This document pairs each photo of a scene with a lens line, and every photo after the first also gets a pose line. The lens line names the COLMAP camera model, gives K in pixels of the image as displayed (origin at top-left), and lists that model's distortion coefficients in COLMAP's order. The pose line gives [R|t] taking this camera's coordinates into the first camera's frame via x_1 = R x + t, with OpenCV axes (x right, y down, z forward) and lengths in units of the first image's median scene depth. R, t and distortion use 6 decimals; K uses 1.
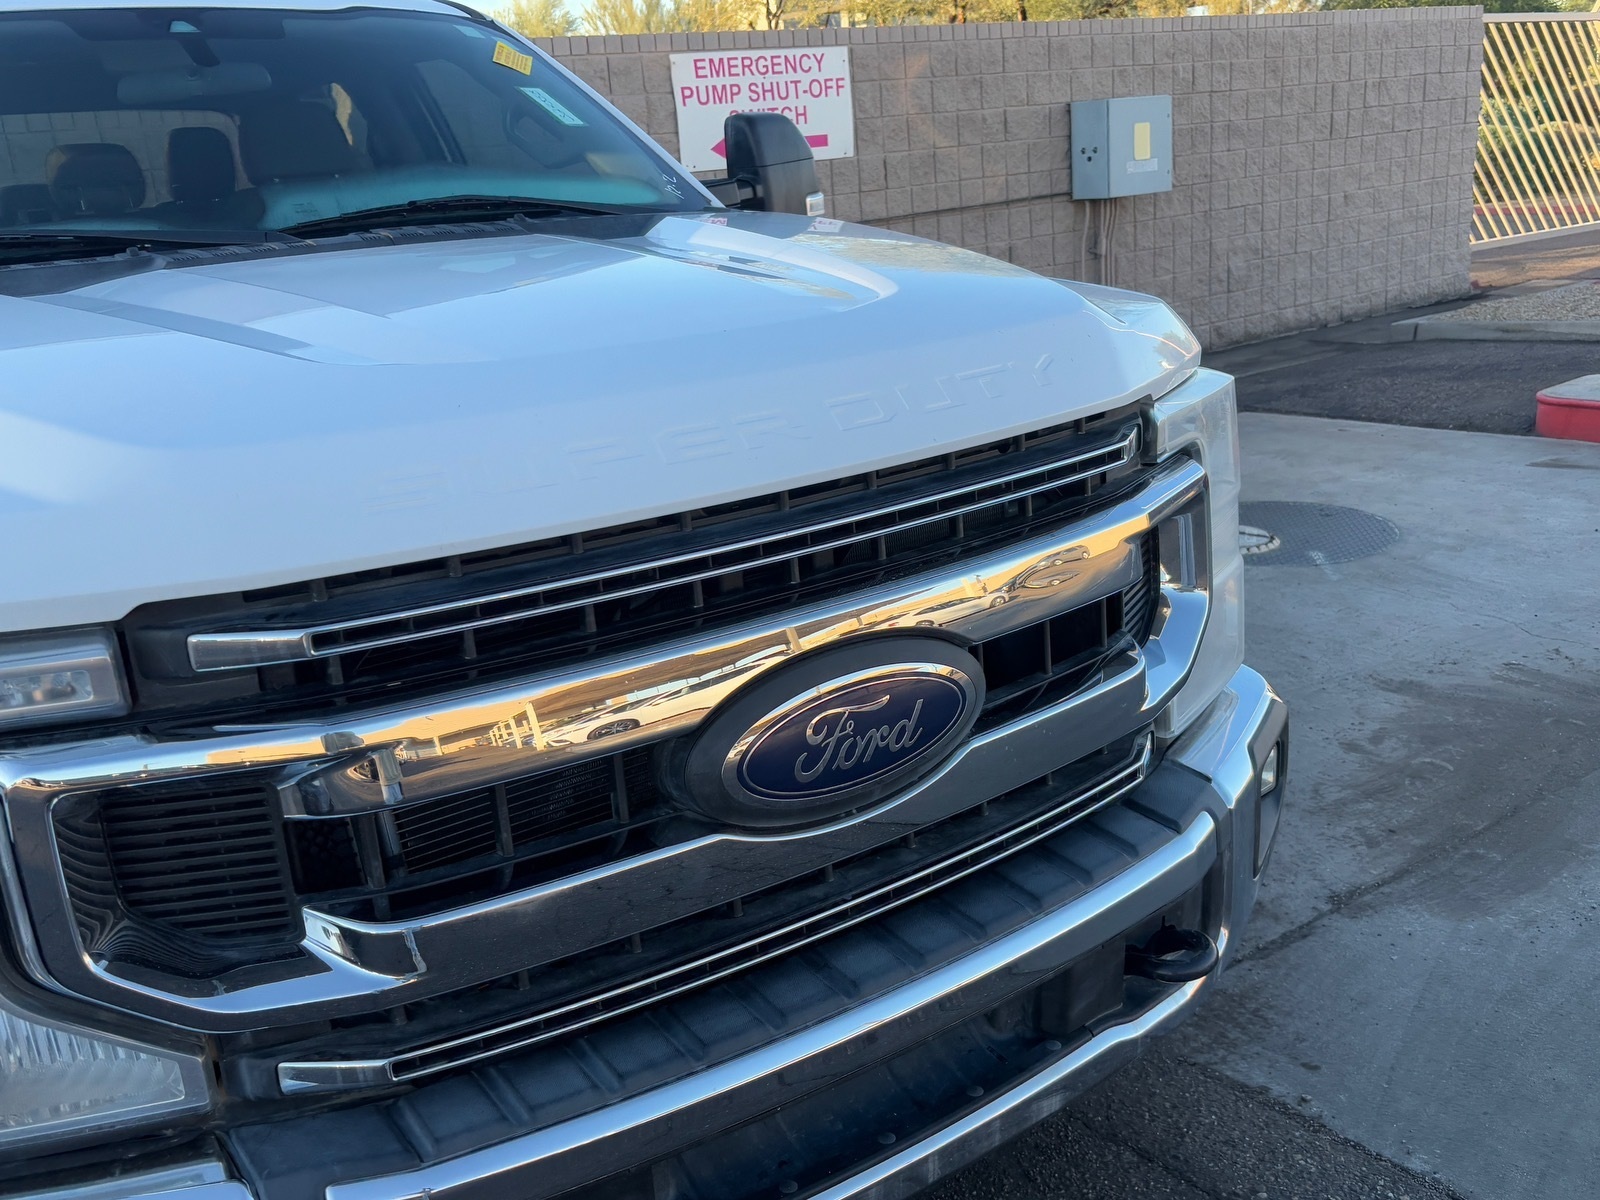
lens RADIAL K [[1536.2, 0, 800.0], [0, 1536.2, 600.0], [0, 0, 1]] dist [0.046176, 0.016071]
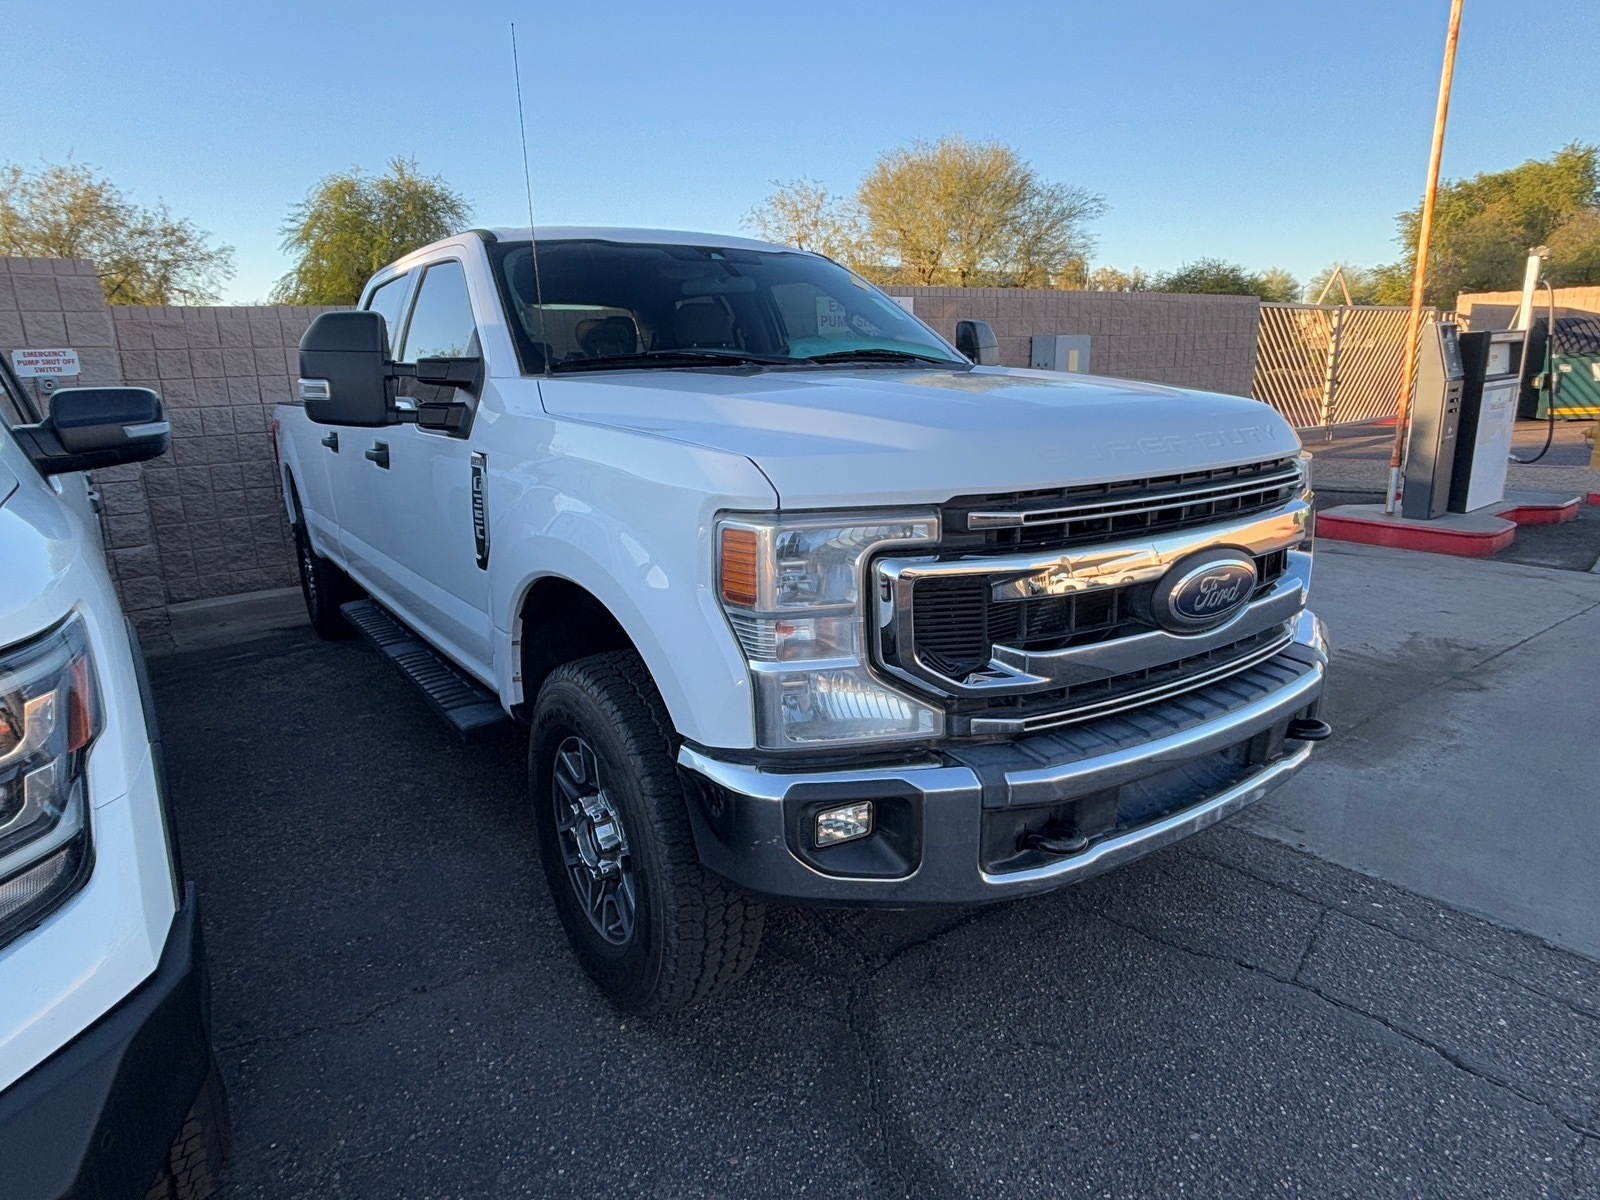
lens RADIAL K [[942.0, 0, 800.0], [0, 942.0, 600.0], [0, 0, 1]] dist [0.137365, -0.181496]
pose [[0.998515, 0.051365, 0.018157, -0.462719], [-0.050559, 0.997821, -0.042385, 0.153954], [-0.020295, 0.041404, 0.998936, -0.246451]]
